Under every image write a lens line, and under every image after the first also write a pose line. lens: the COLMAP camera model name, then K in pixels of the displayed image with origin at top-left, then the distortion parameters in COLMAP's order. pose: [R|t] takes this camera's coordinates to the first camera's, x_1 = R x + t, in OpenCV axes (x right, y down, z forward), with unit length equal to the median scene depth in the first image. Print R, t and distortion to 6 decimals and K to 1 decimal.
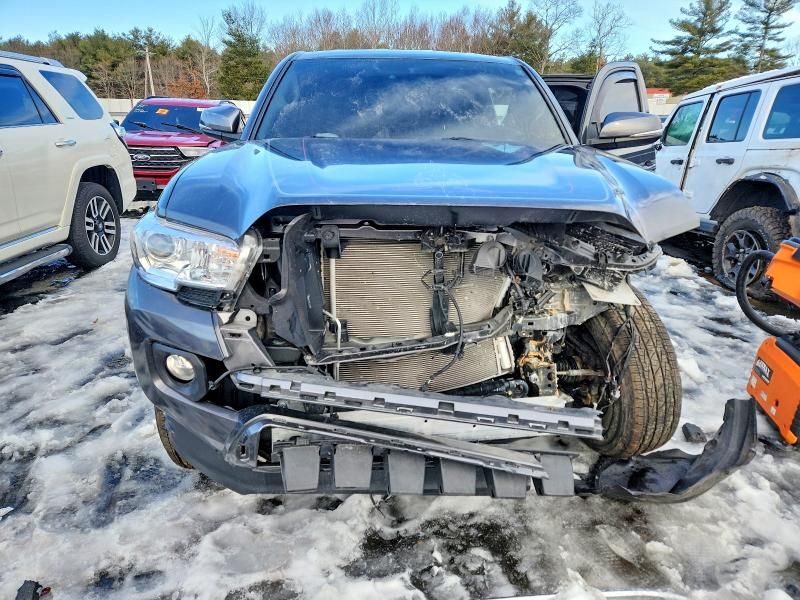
lens RADIAL K [[585.1, 0, 400.0], [0, 585.1, 300.0], [0, 0, 1]] dist [0.004911, -0.006340]
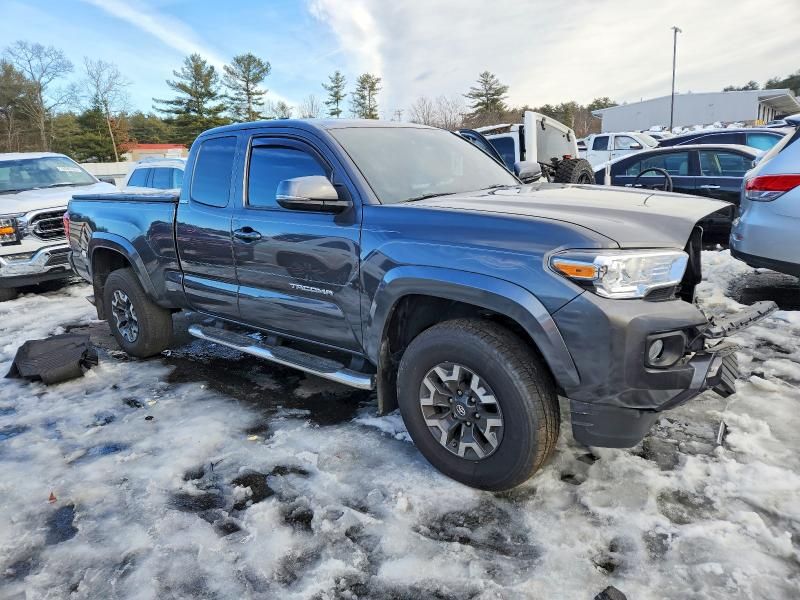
lens RADIAL K [[585.1, 0, 400.0], [0, 585.1, 300.0], [0, 0, 1]] dist [0.004911, -0.006340]
pose [[0.622231, -0.215121, 0.752696, -0.181406], [0.272765, 0.960826, 0.049117, -0.027519], [-0.733776, 0.174747, 0.656533, 0.045093]]
